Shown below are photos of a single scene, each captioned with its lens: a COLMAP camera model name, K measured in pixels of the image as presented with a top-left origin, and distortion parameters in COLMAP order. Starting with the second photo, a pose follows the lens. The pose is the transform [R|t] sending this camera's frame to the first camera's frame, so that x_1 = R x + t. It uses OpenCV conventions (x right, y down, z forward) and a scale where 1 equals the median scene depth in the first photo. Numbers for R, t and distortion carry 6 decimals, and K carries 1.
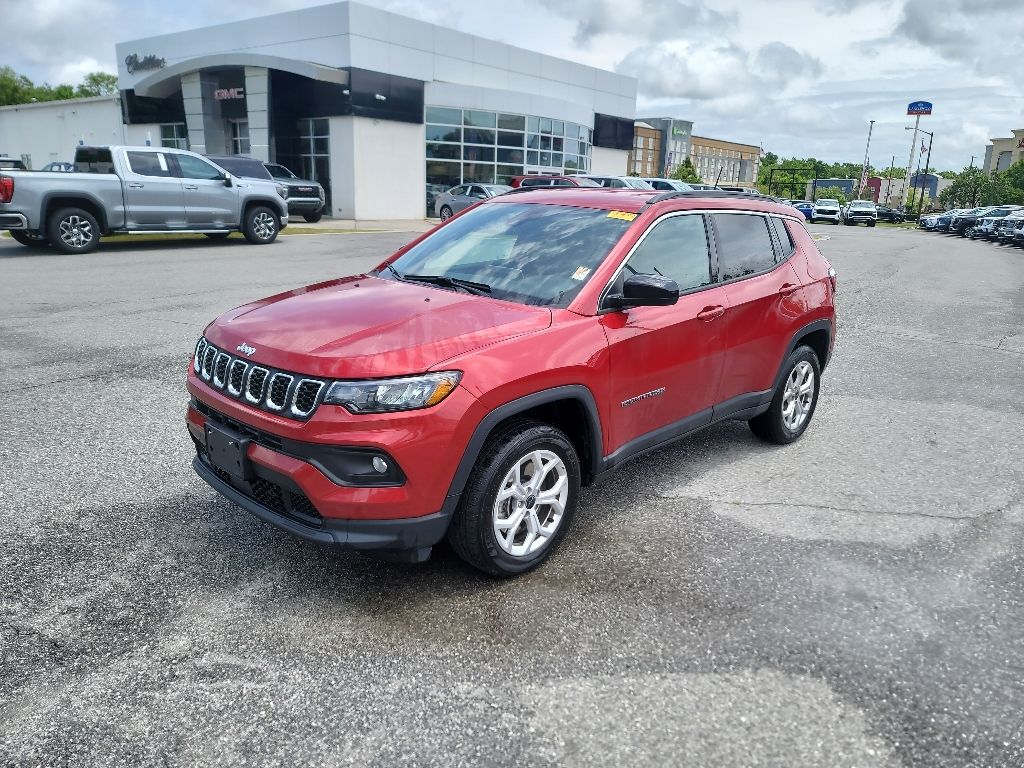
lens RADIAL K [[724.0, 0, 512.0], [0, 724.0, 384.0], [0, 0, 1]] dist [0.008967, -0.017922]
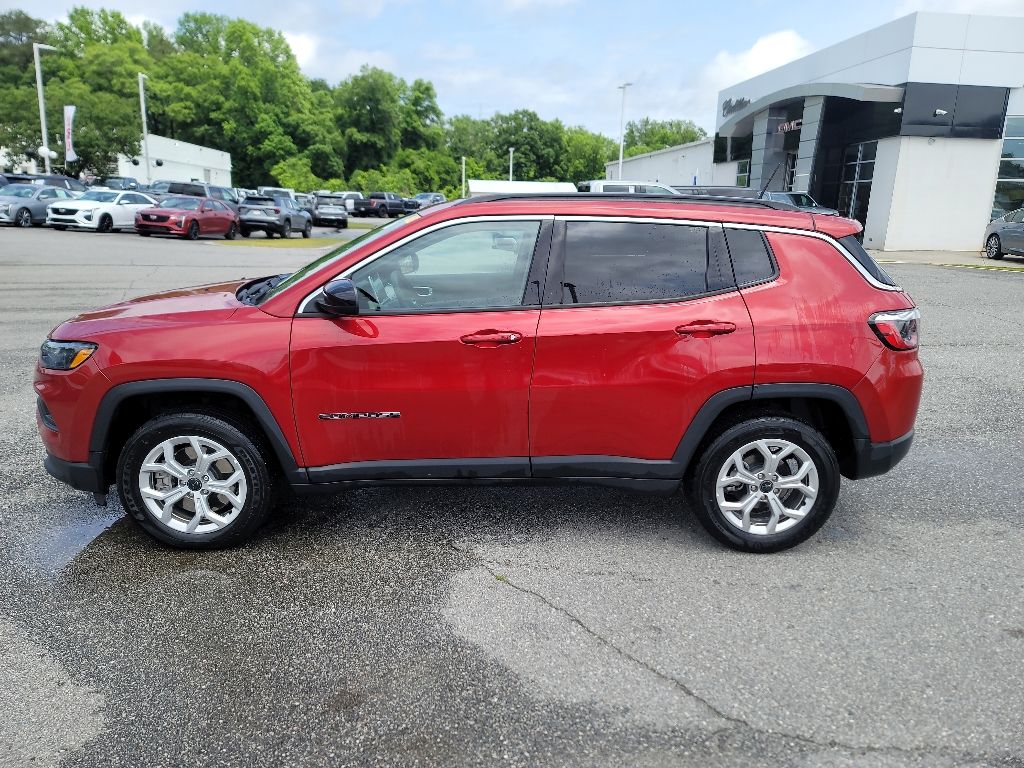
lens RADIAL K [[724.0, 0, 512.0], [0, 724.0, 384.0], [0, 0, 1]] dist [0.008967, -0.017922]
pose [[0.709483, 0.135436, -0.691585, 0.101771], [-0.164782, 0.986037, 0.024053, -0.008235], [0.685186, 0.096895, 0.721894, 0.049951]]
